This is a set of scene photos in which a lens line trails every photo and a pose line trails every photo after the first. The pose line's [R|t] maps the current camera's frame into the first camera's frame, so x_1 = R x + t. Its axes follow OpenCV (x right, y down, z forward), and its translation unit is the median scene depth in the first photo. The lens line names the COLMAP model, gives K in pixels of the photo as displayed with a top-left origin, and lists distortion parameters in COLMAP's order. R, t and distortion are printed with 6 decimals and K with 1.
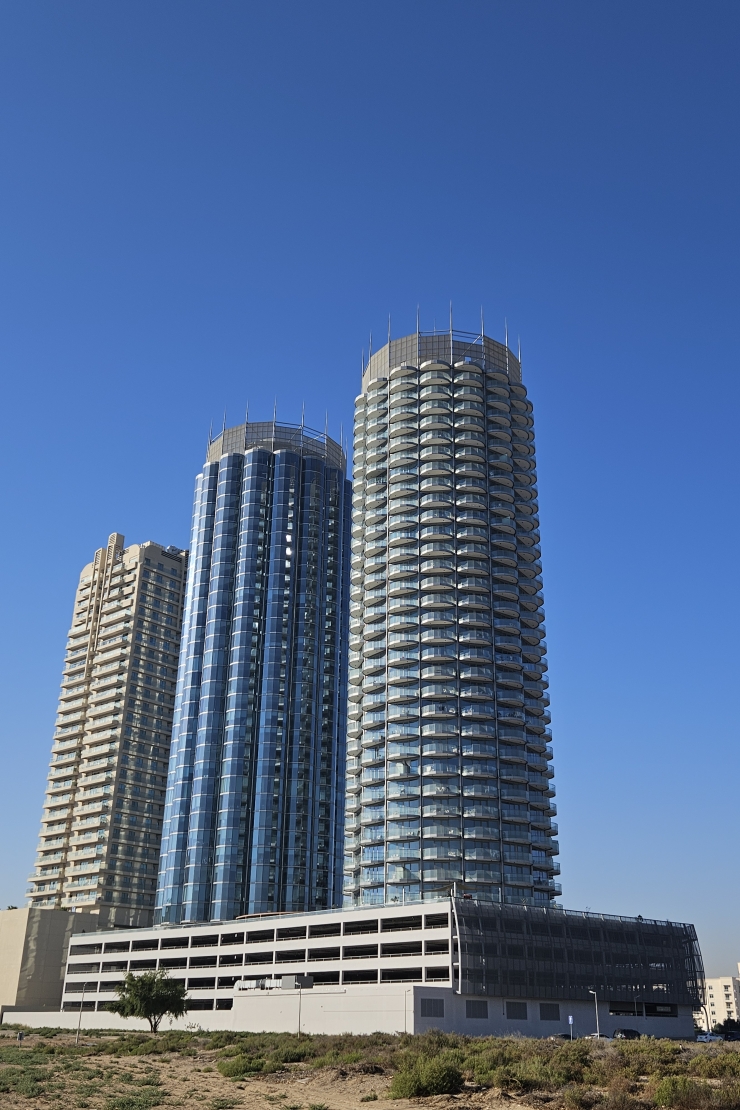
lens RADIAL K [[1032.3, 0, 385.9], [0, 1032.3, 576.5], [0, 0, 1]] dist [0.110124, -0.161971]
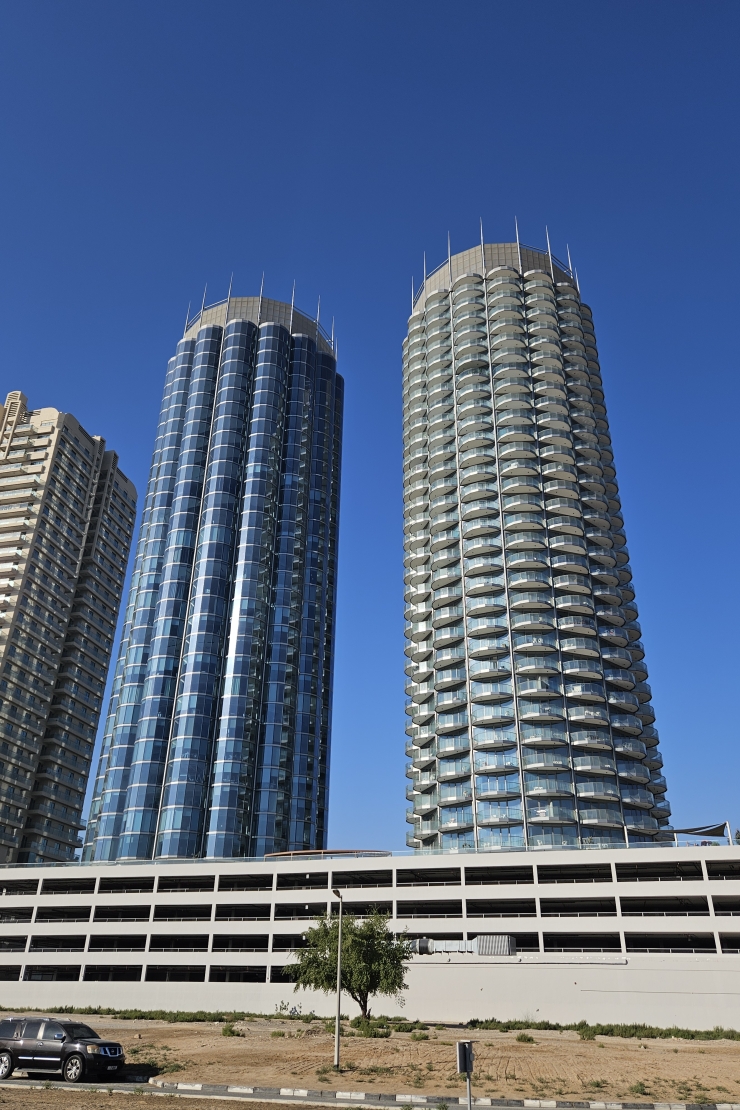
lens RADIAL K [[812.2, 0, 364.1], [0, 812.2, 560.5], [0, 0, 1]] dist [0.073437, -0.066519]
pose [[0.896799, 0.215799, 0.386240, -0.319139], [-0.183488, 0.975775, -0.119148, 0.160296], [-0.402595, 0.035981, 0.914671, 0.383767]]
